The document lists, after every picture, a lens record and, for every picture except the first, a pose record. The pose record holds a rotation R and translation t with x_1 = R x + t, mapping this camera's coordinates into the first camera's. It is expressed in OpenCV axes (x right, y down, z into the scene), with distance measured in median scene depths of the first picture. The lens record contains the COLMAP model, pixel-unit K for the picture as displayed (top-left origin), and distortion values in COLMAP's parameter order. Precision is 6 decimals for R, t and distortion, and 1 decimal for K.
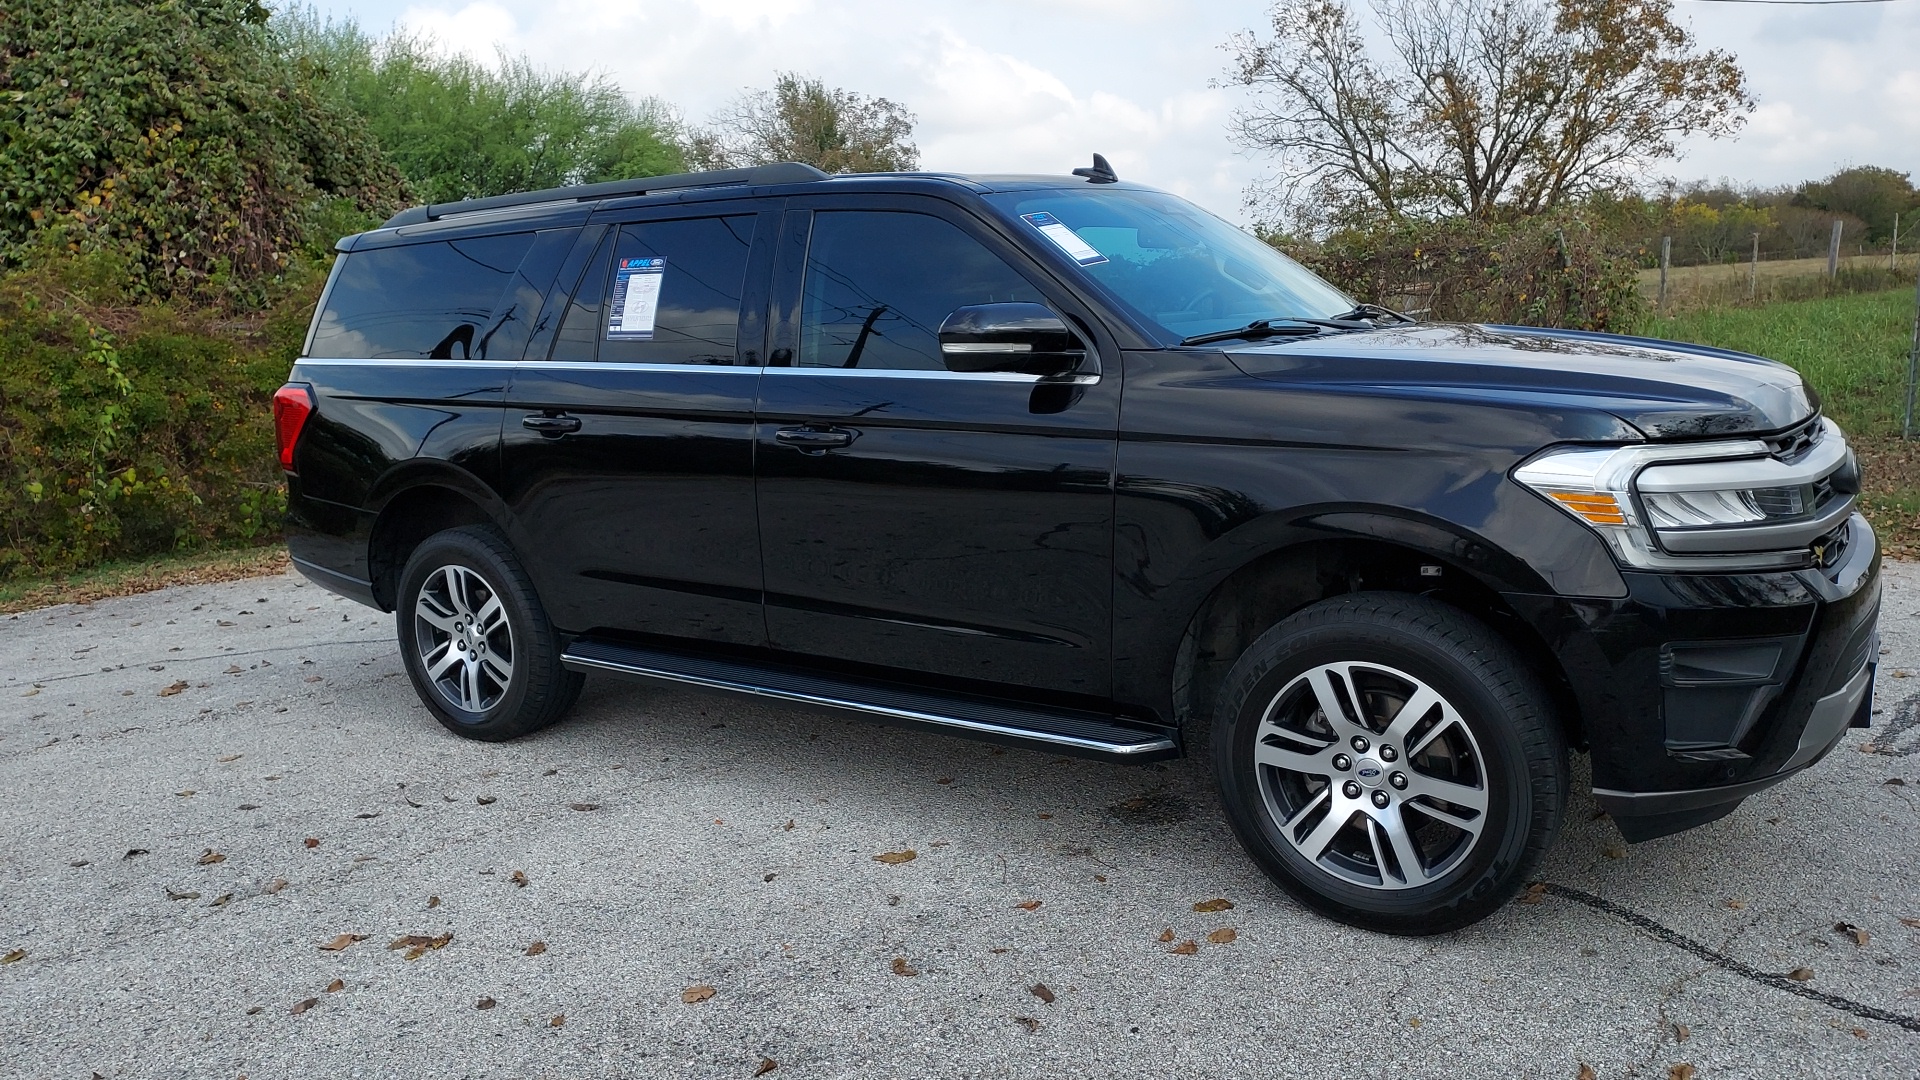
lens RADIAL K [[1375.4, 0, 1003.0], [0, 1375.4, 537.8], [0, 0, 1]] dist [0.092748, 0.001473]
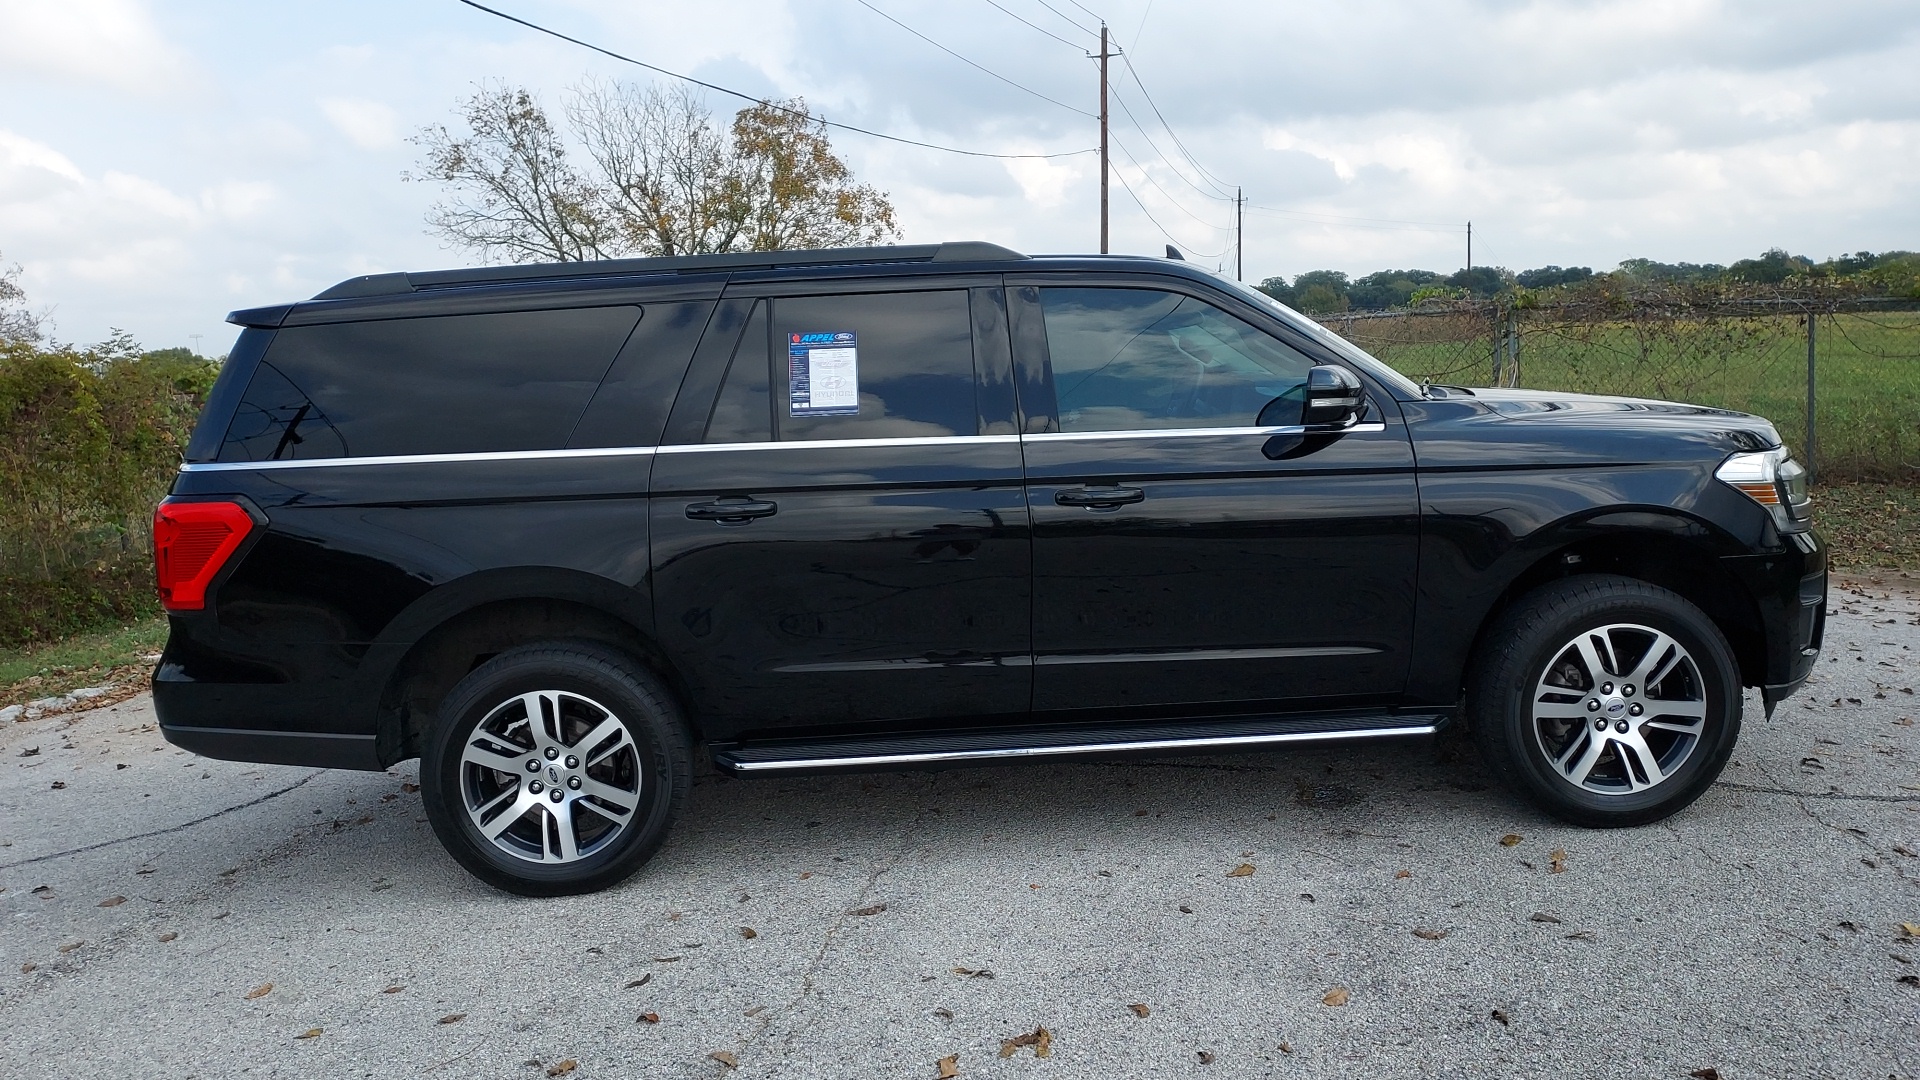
lens RADIAL K [[1372.4, 0, 990.2], [0, 1372.4, 531.3], [0, 0, 1]] dist [0.030048, -0.001858]
pose [[0.823354, -0.076668, 0.562325, -0.706680], [0.117725, 0.992354, -0.037075, -0.015318], [-0.555183, 0.096725, 0.826085, 0.161608]]
